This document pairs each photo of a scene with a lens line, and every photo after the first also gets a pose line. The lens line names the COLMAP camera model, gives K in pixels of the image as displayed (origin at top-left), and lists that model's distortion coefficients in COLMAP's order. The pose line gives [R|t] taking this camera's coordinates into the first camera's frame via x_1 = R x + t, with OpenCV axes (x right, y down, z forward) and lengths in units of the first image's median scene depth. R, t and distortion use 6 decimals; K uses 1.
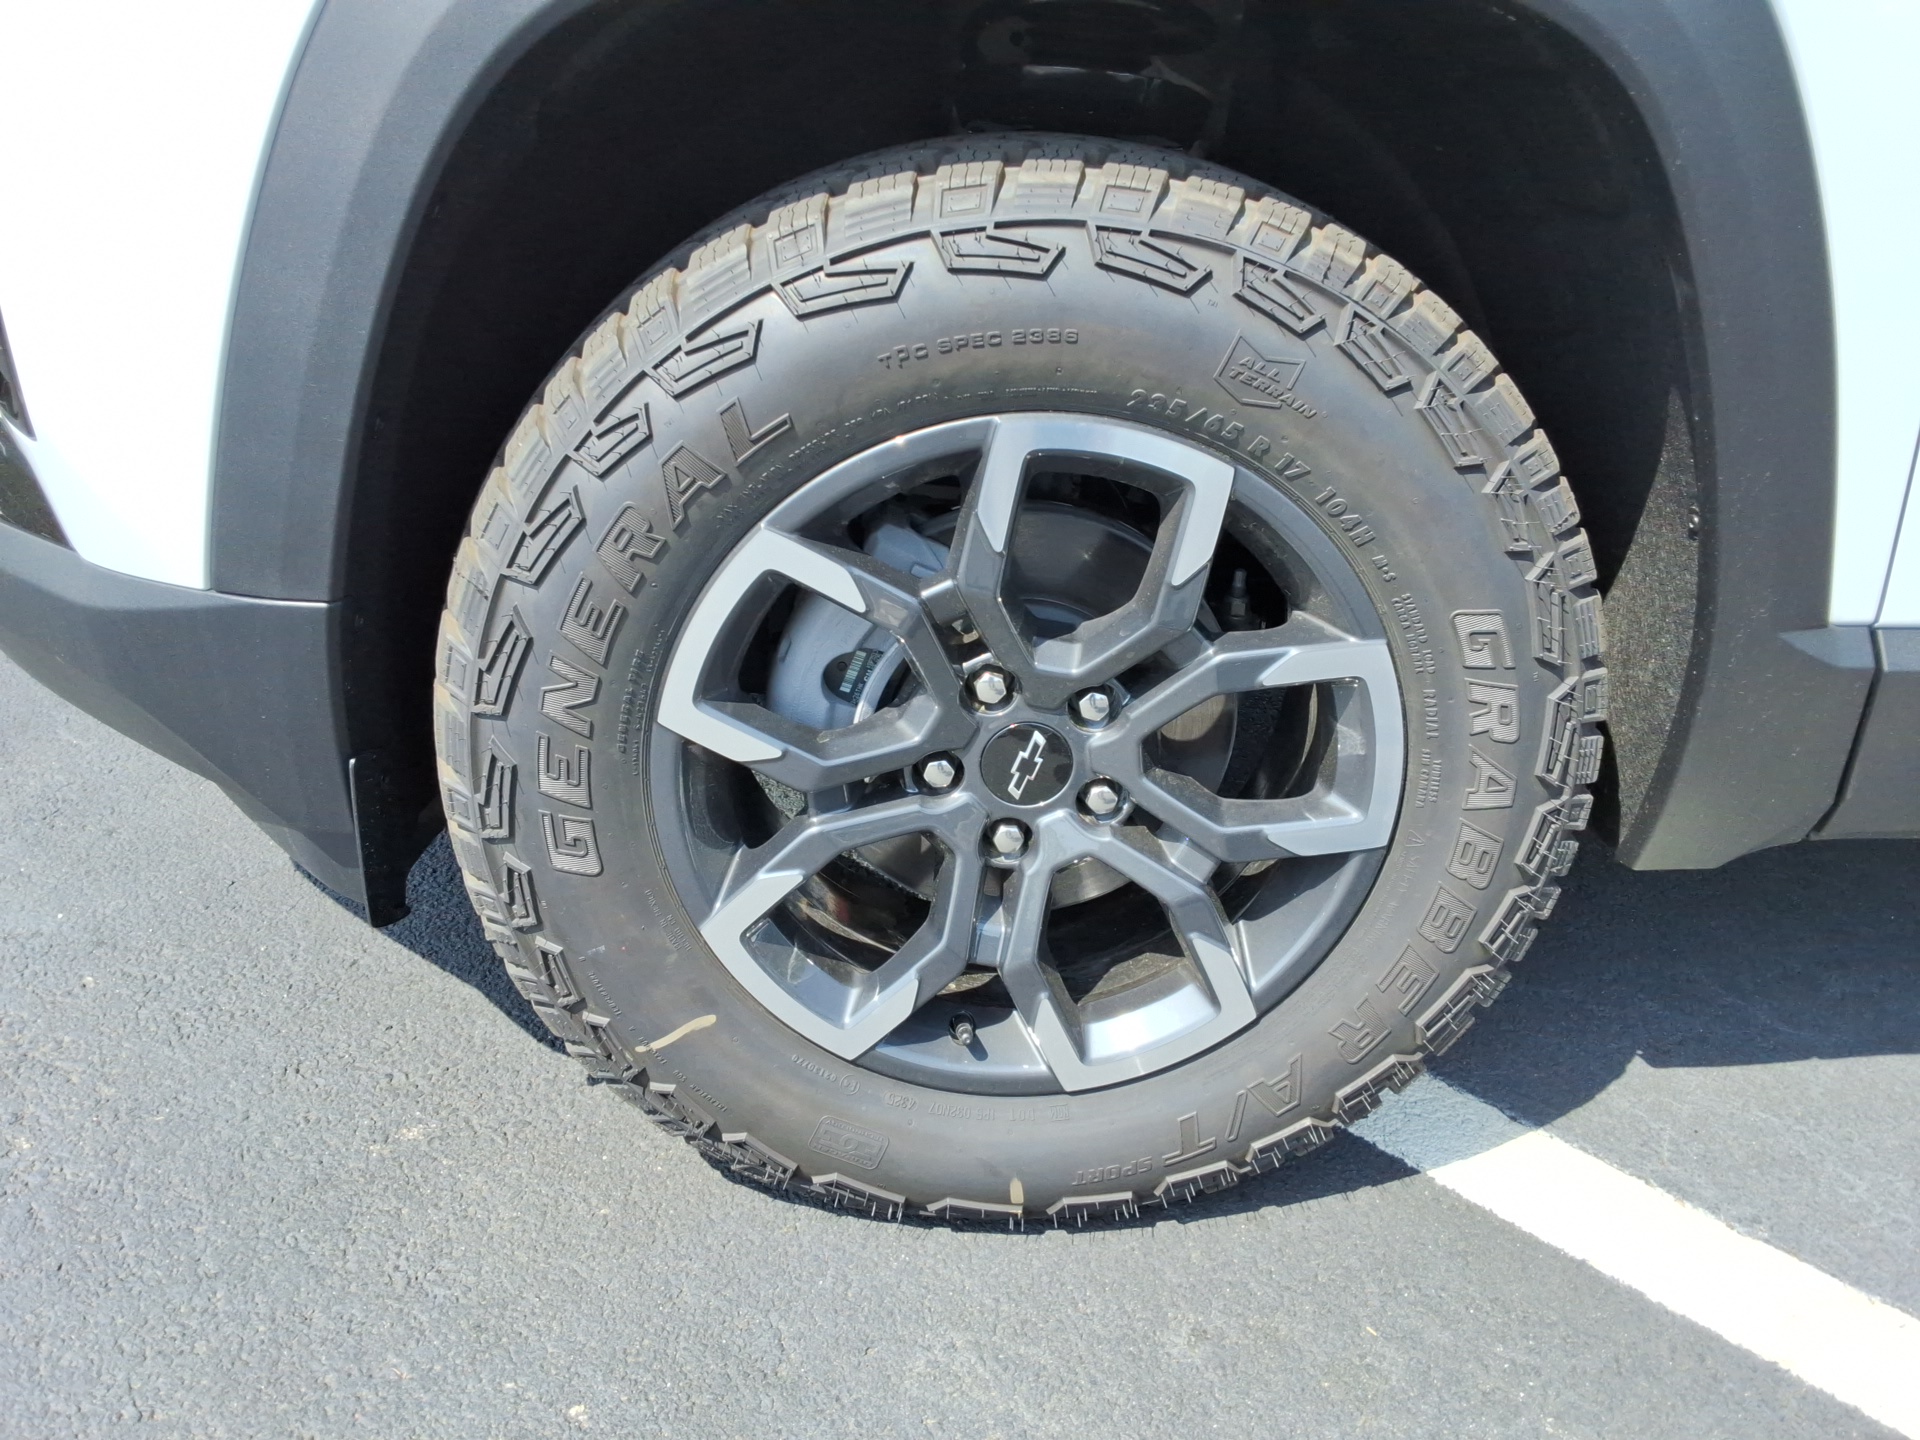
lens RADIAL K [[1536.1, 0, 958.8], [0, 1536.1, 690.9], [0, 0, 1]] dist [0.102349, -0.169000]
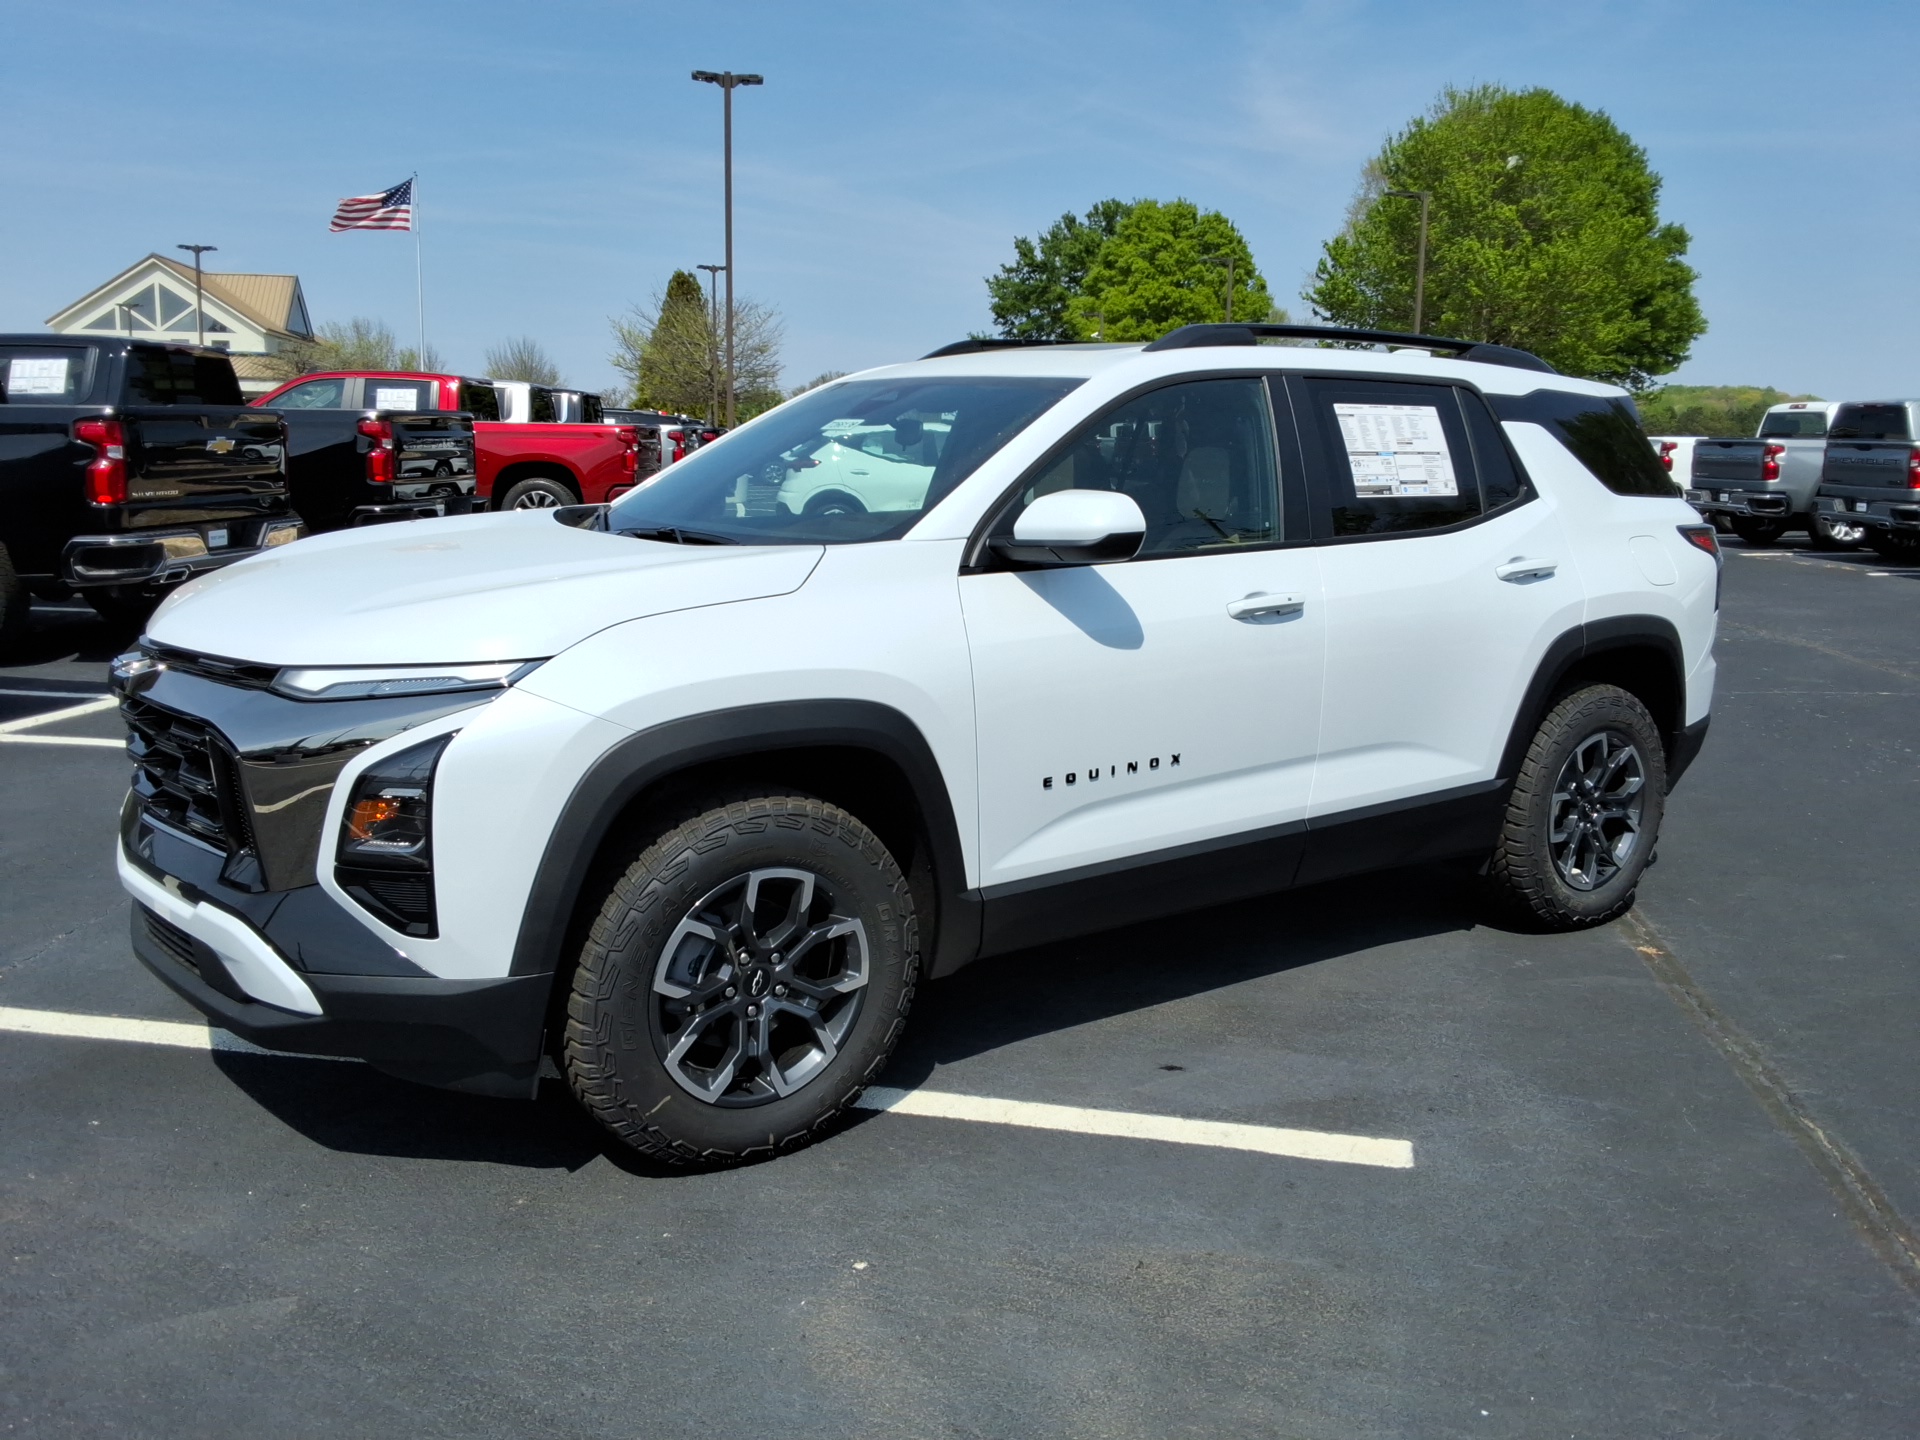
lens RADIAL K [[1535.8, 0, 975.6], [0, 1535.8, 720.9], [0, 0, 1]] dist [0.113853, -0.185308]
pose [[0.829720, -0.114029, 0.546408, -1.191606], [0.224622, 0.964360, -0.139837, 0.072939], [-0.510989, 0.238761, 0.825762, -1.824860]]
